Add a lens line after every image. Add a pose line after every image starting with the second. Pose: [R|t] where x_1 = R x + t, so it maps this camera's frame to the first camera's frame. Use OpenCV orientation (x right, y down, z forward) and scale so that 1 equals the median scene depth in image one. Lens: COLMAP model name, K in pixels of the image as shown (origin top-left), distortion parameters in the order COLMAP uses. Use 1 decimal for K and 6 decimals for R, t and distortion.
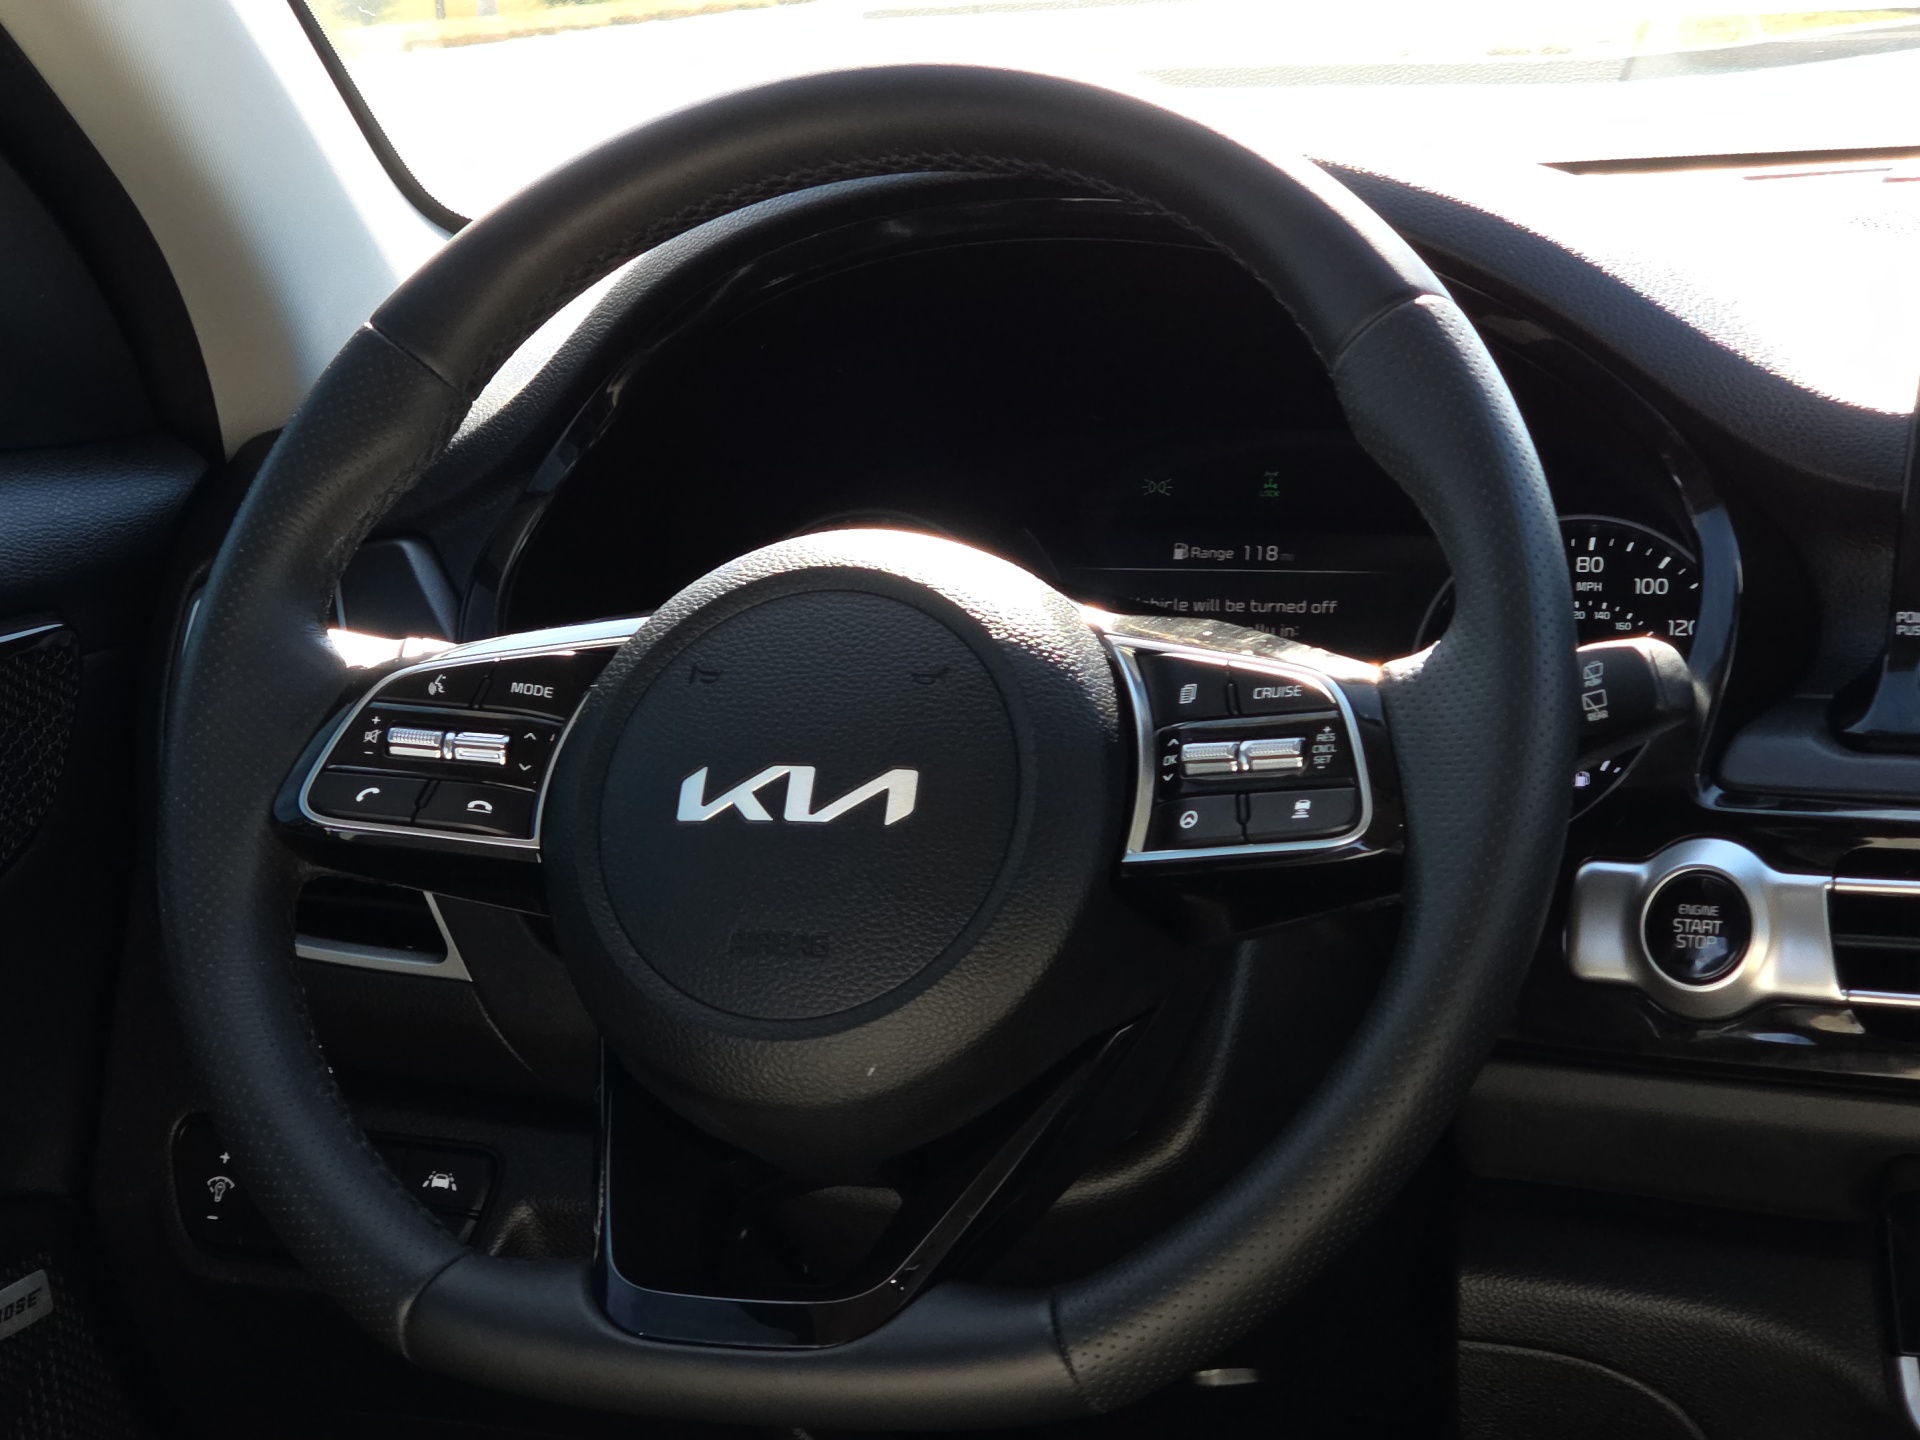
lens RADIAL K [[4681.8, 0, 960.0], [0, 4681.8, 720.0], [0, 0, 1]] dist [-0.966737, 16.492353]
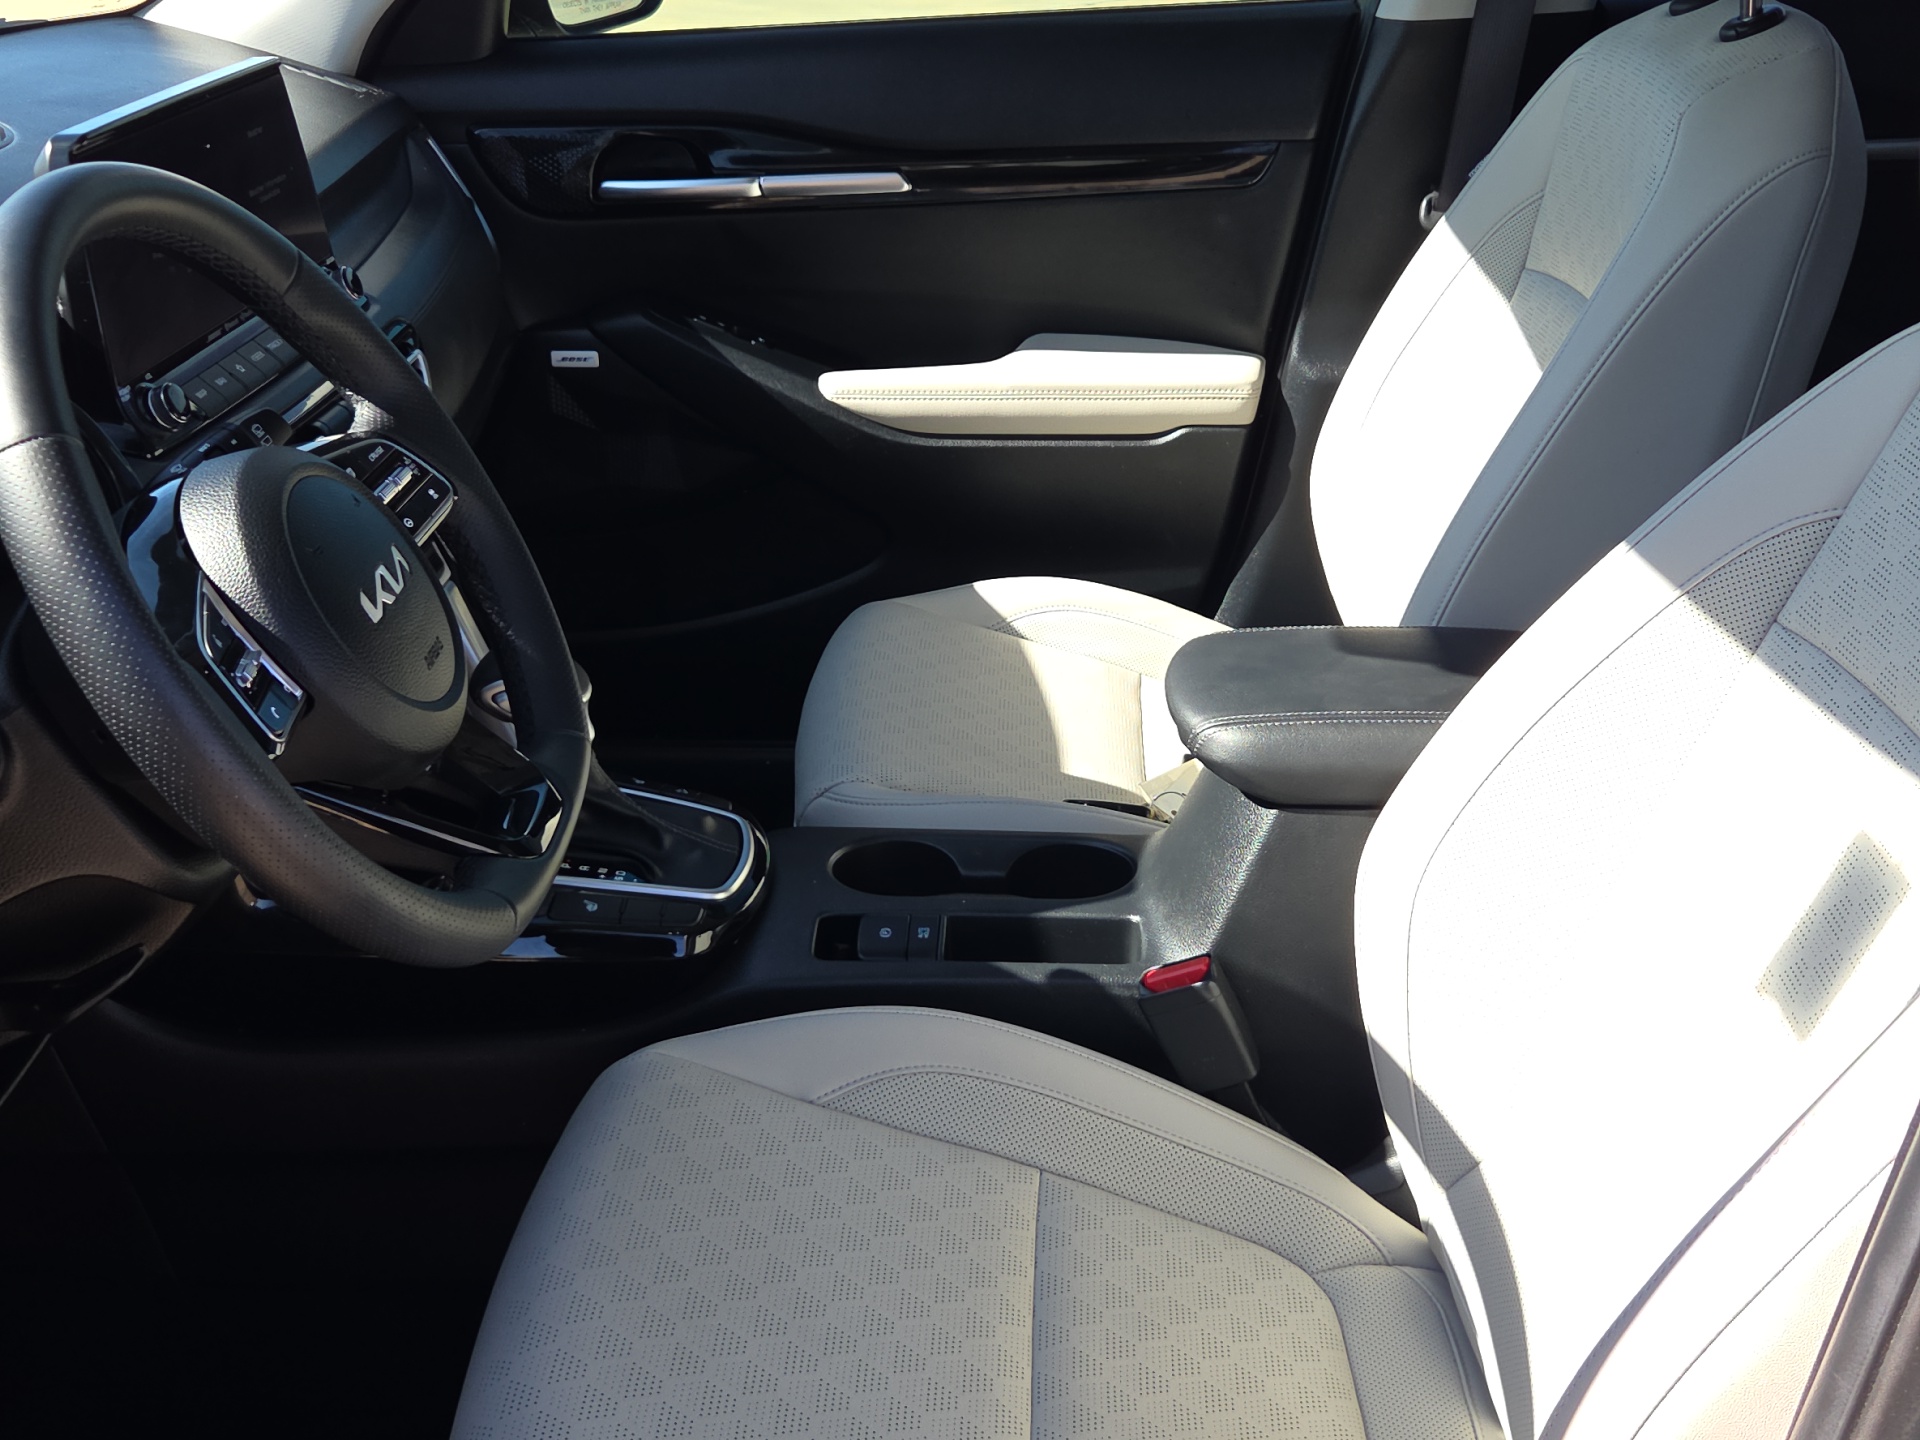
lens RADIAL K [[2196.2, 0, 961.0], [0, 2196.2, 690.9], [0, 0, 1]] dist [0.101123, -0.188850]
pose [[-0.332009, -0.336935, 0.881048, -0.801625], [0.190549, 0.890817, 0.412476, -0.234423], [-0.923830, 0.304828, -0.231557, 0.936269]]
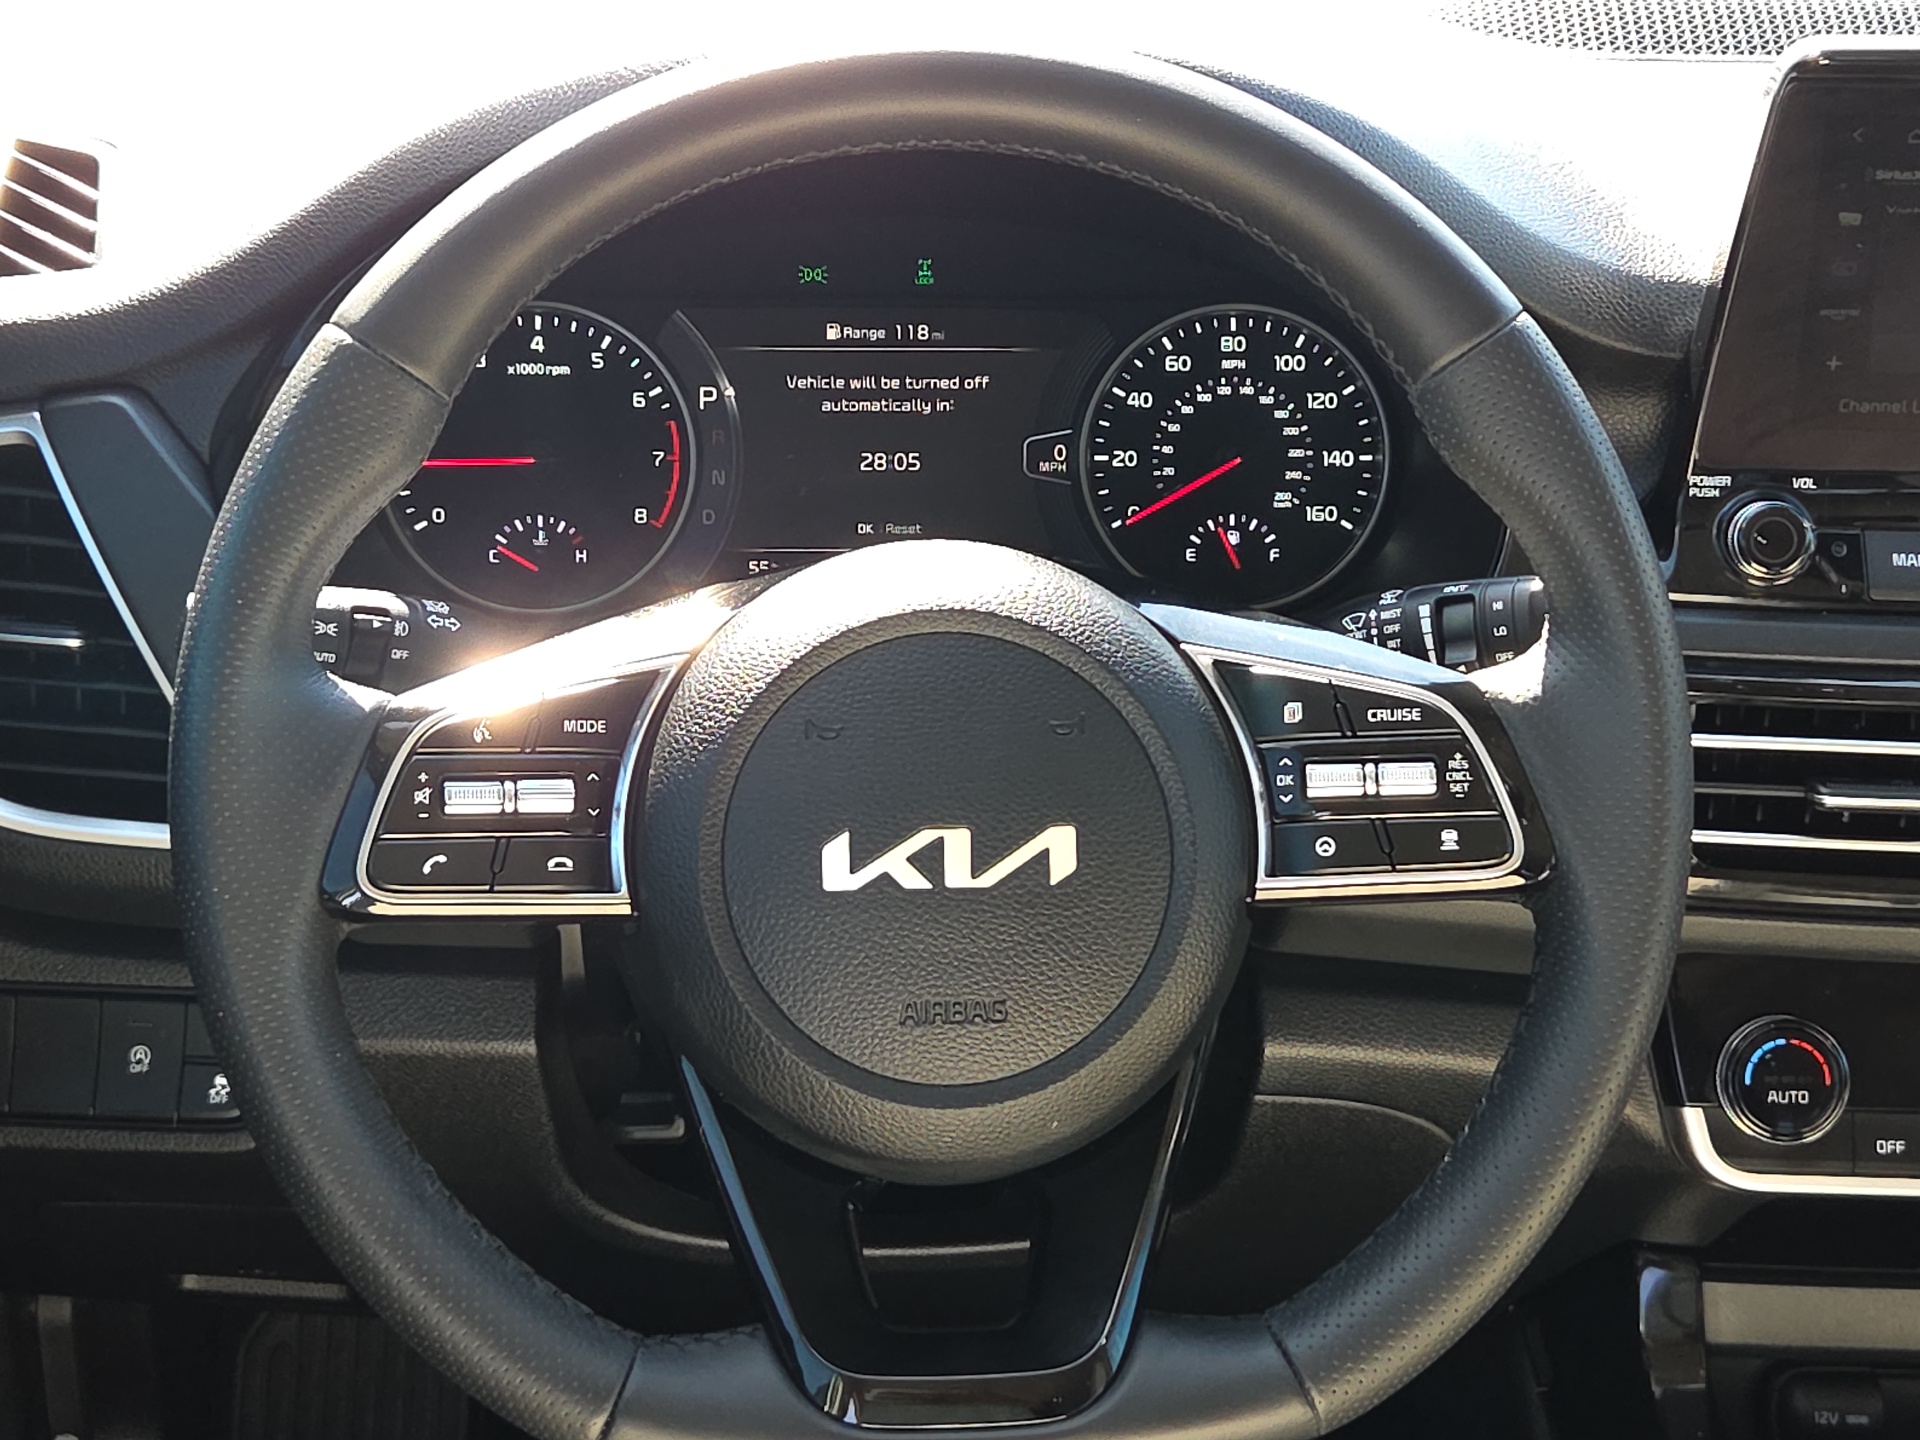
lens RADIAL K [[3287.7, 0, 966.2], [0, 3287.7, 652.2], [0, 0, 1]] dist [0.100128, -0.159368]
pose [[0.905147, -0.118870, 0.408140, -0.292236], [0.008376, 0.964909, 0.262452, -0.196414], [-0.425016, -0.234139, 0.874380, 0.367007]]
